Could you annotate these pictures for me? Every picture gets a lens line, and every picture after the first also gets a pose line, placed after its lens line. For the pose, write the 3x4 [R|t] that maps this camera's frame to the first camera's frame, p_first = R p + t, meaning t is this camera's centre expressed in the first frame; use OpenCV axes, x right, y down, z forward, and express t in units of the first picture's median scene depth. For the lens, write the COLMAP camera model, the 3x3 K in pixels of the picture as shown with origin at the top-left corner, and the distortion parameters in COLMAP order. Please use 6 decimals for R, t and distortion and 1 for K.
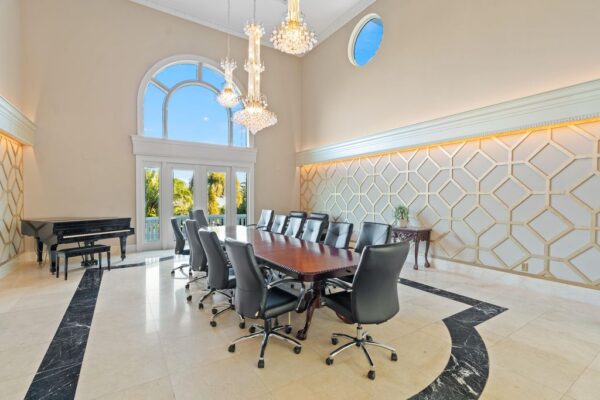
lens RADIAL K [[278.4, 0, 300.2], [0, 278.4, 204.2], [0, 0, 1]] dist [0.005172, 0.000569]
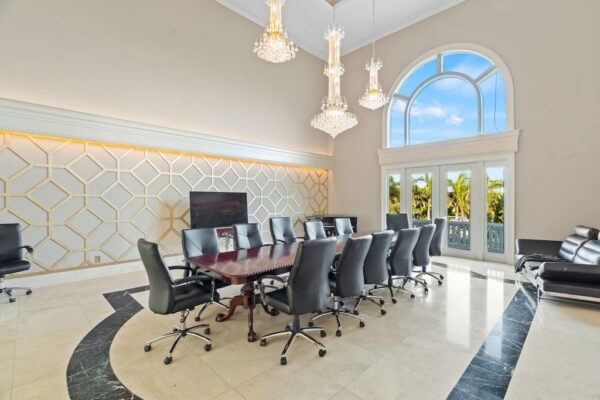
lens RADIAL K [[278.4, 0, 300.8], [0, 278.4, 197.0], [0, 0, 1]] dist [0.005172, 0.000569]
pose [[0.210740, -0.014346, -0.977437, 0.493644], [-0.019338, 0.999635, -0.018842, -0.014335], [0.977351, 0.022872, 0.210386, 0.426168]]
